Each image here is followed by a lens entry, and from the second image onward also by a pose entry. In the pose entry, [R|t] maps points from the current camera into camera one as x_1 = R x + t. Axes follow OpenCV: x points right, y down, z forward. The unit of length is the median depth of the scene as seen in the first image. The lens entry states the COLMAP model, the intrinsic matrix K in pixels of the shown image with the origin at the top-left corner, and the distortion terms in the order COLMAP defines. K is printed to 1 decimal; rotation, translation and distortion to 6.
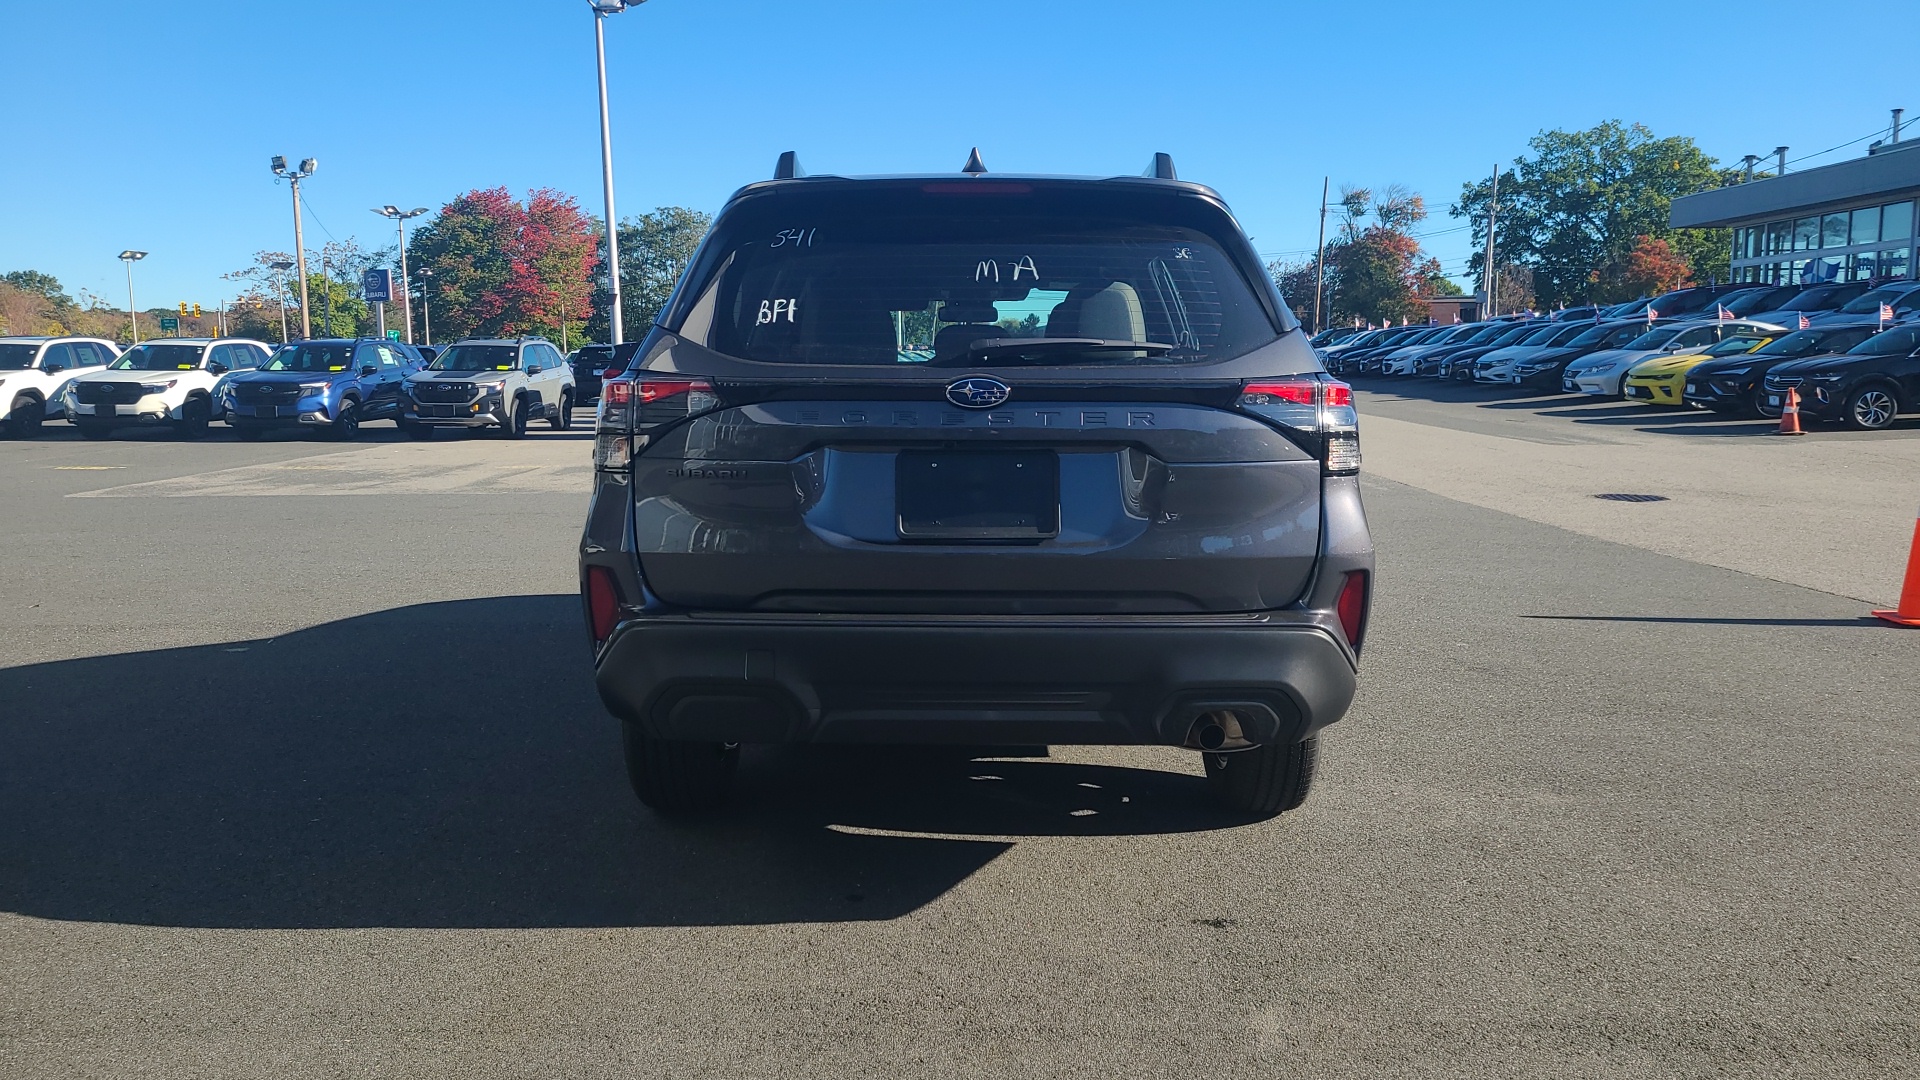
lens RADIAL K [[1436.3, 0, 960.0], [0, 1436.3, 540.0], [0, 0, 1]] dist [0.049268, -0.010624]
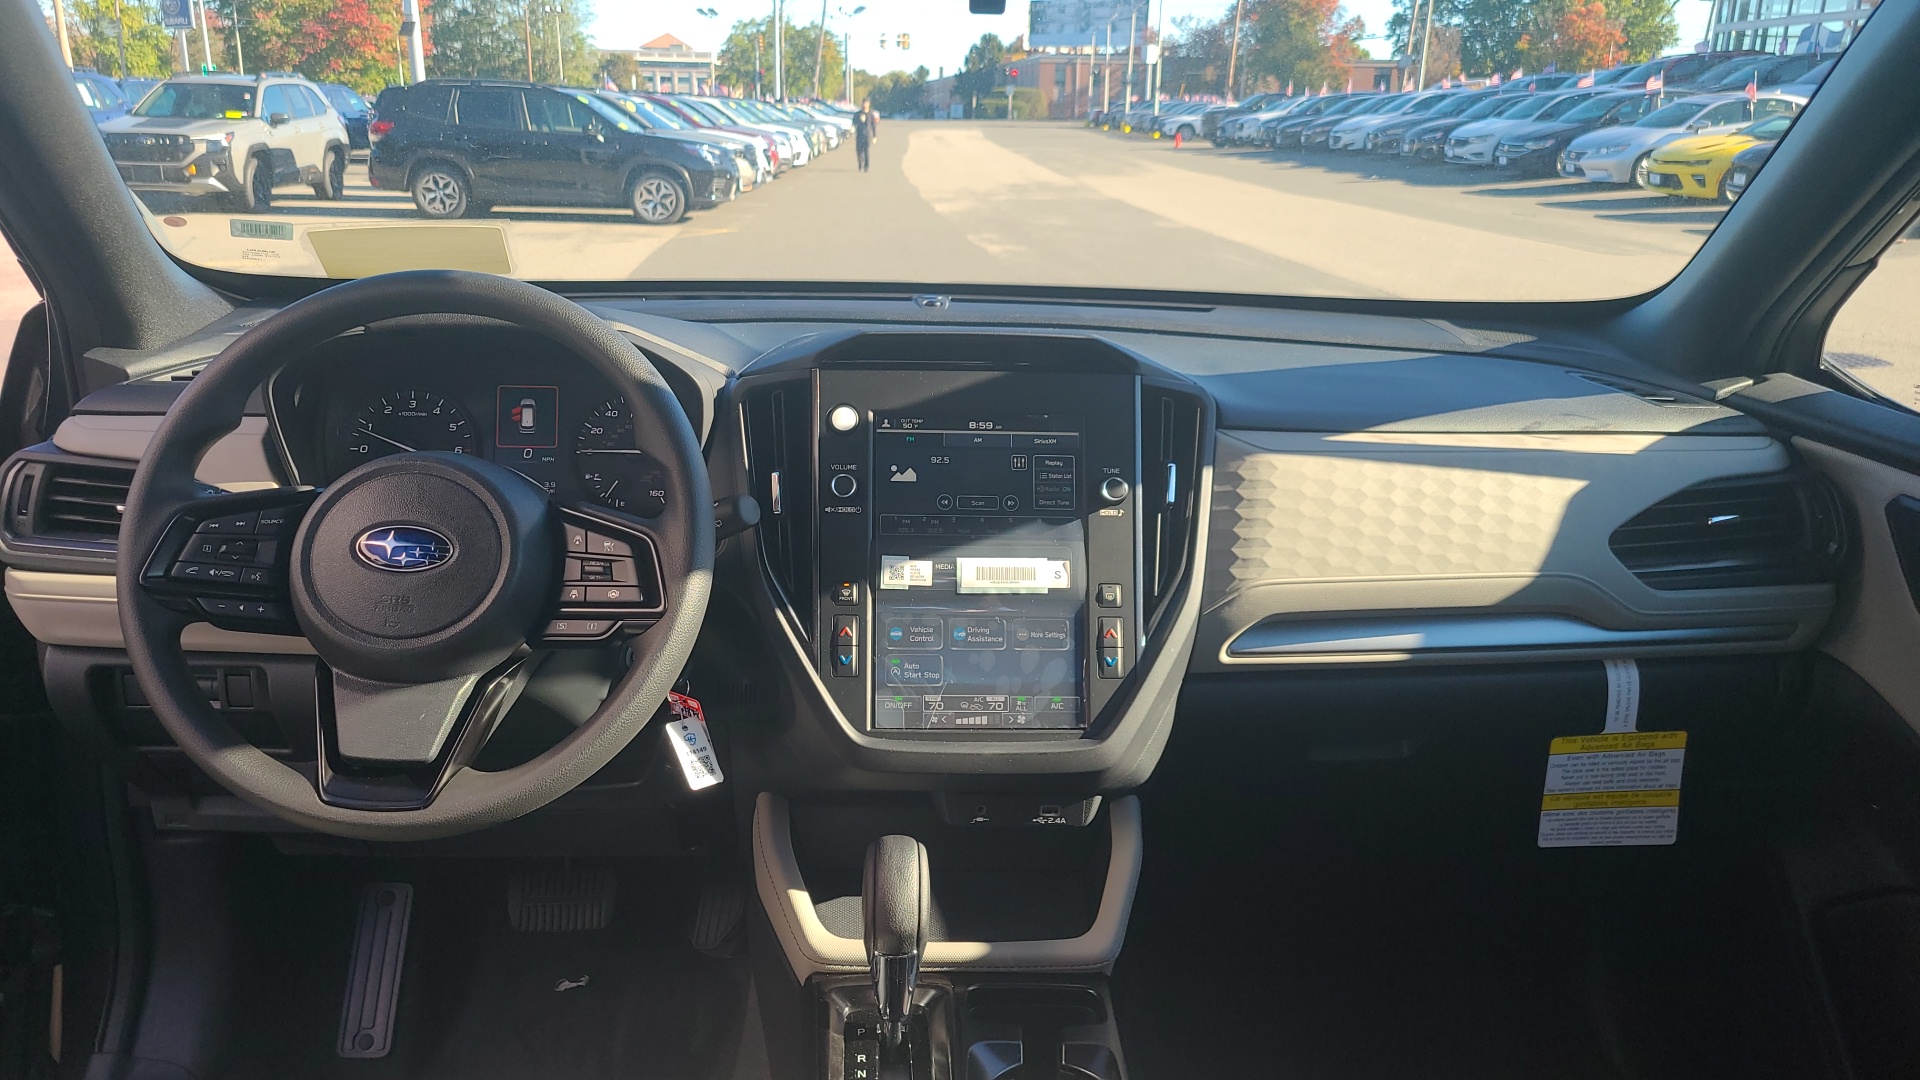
lens RADIAL K [[1425.7, 0, 953.7], [0, 1425.7, 531.6], [0, 0, 1]] dist [0.062754, -0.052297]
pose [[0.997026, 0.002941, 0.077012, -0.001328], [-0.014917, 0.987738, 0.155405, -0.022954], [-0.075611, -0.156092, 0.984844, 0.163492]]
